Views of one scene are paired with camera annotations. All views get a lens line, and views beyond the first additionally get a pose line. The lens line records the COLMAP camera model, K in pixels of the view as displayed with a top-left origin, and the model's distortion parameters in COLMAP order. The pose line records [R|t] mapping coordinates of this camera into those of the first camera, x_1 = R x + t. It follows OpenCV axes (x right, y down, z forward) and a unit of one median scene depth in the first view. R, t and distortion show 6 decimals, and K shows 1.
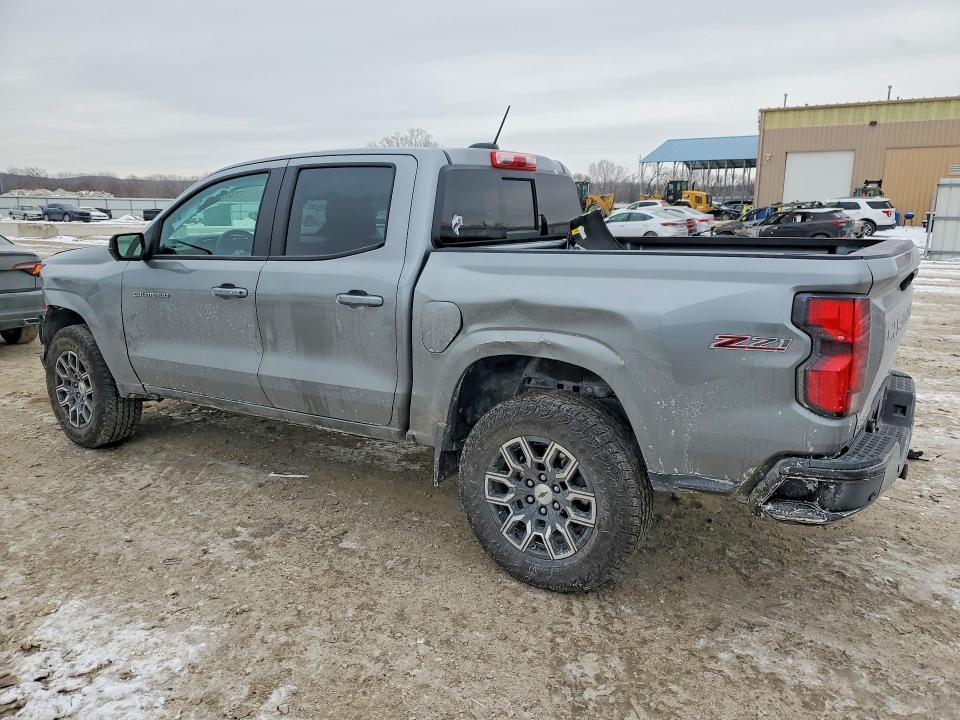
lens RADIAL K [[789.8, 0, 482.9], [0, 789.8, 363.0], [0, 0, 1]] dist [0.020136, 0.007176]
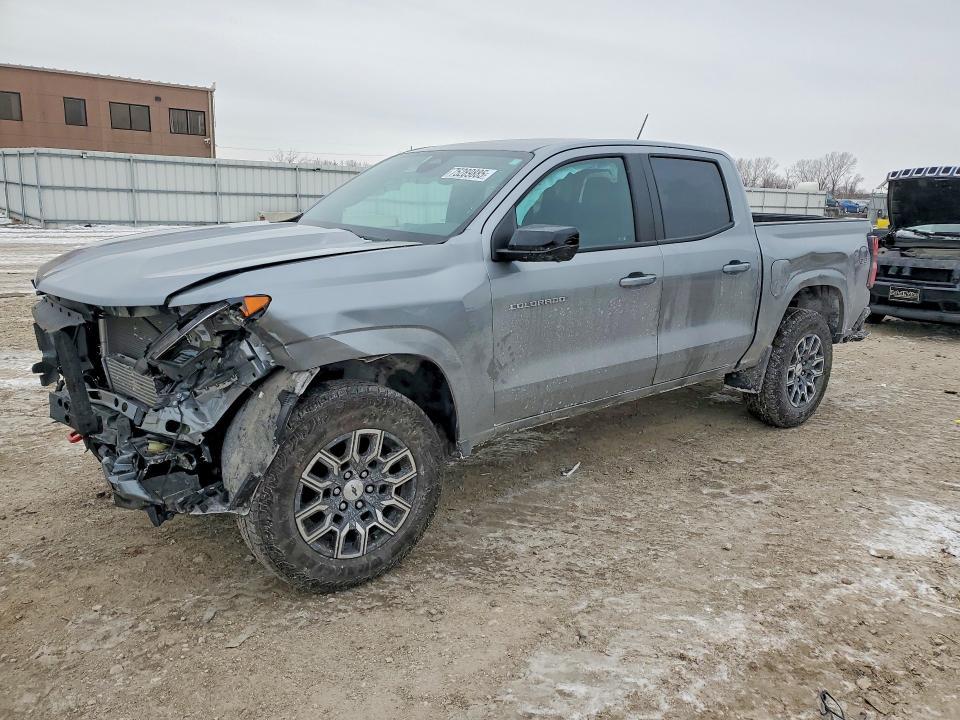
lens RADIAL K [[789.8, 0, 482.9], [0, 789.8, 363.0], [0, 0, 1]] dist [0.020136, 0.007176]
pose [[0.230866, -0.196045, 0.953031, -1.258527], [0.169098, 0.972670, 0.159122, -0.170494], [-0.958179, 0.124420, 0.257707, 0.904968]]
